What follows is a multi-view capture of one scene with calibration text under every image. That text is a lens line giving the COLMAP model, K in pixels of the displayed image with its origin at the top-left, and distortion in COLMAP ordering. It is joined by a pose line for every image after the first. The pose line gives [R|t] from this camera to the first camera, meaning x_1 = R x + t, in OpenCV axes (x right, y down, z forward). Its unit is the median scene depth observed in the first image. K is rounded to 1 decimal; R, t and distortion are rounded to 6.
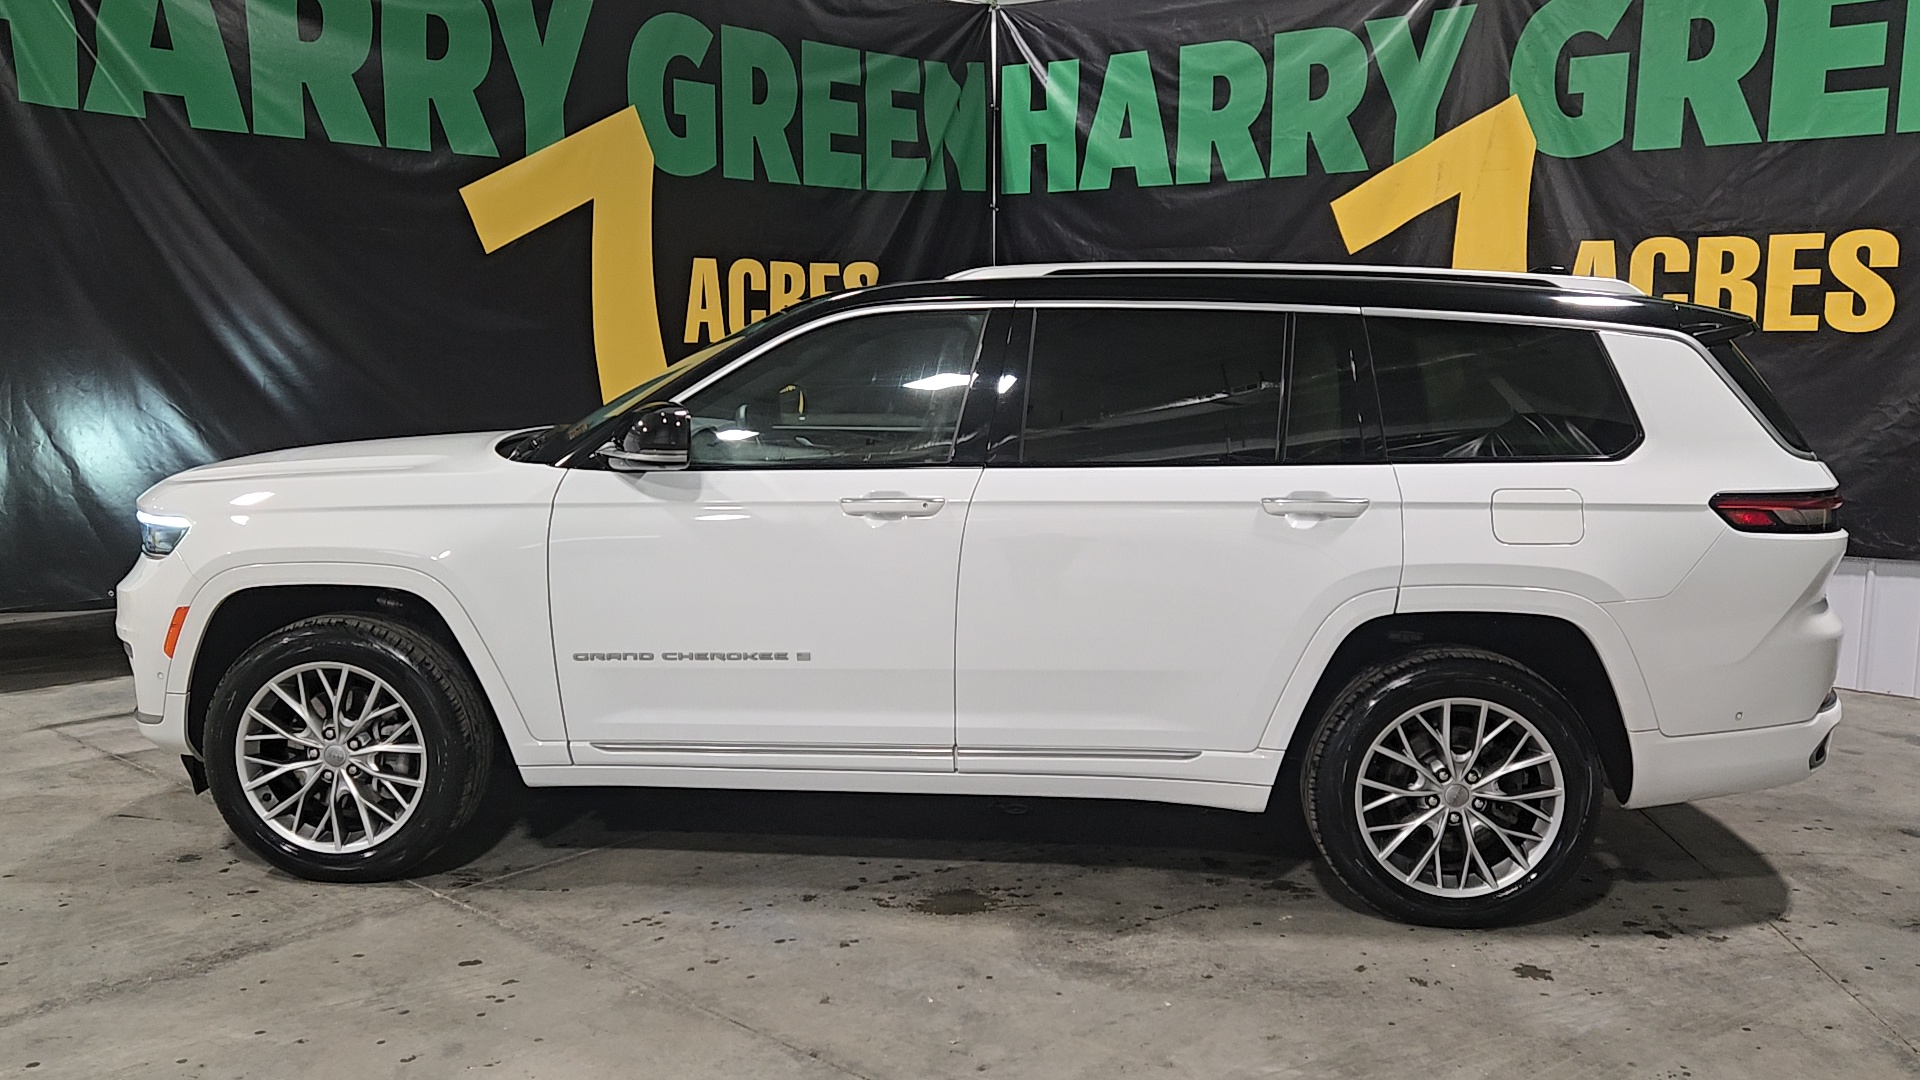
lens RADIAL K [[1588.6, 0, 945.0], [0, 1588.6, 545.2], [0, 0, 1]] dist [0.058502, -0.091049]
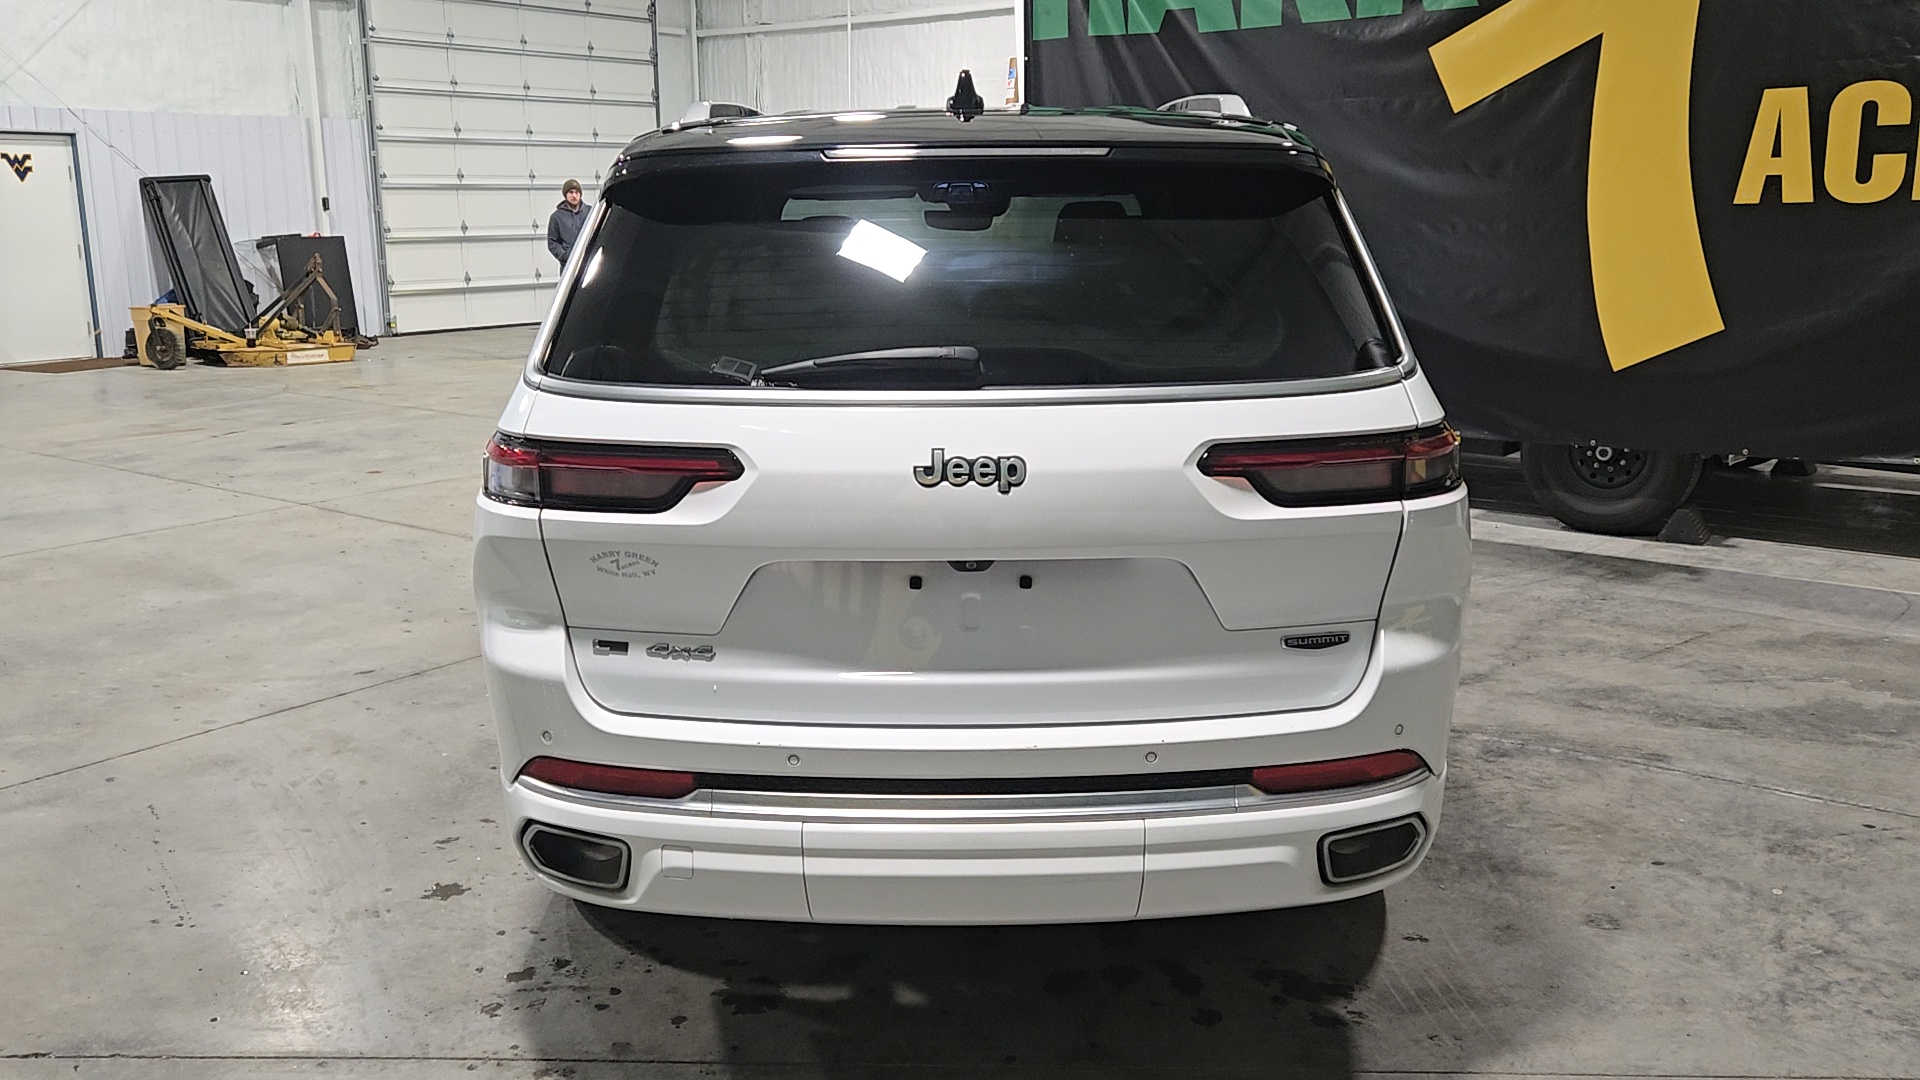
lens RADIAL K [[1588.6, 0, 945.0], [0, 1588.6, 545.2], [0, 0, 1]] dist [0.058502, -0.091049]
pose [[0.048561, 0.197151, -0.979170, 0.699446], [-0.120359, 0.974338, 0.190209, -0.077988], [0.991542, 0.108615, 0.071044, 0.673101]]
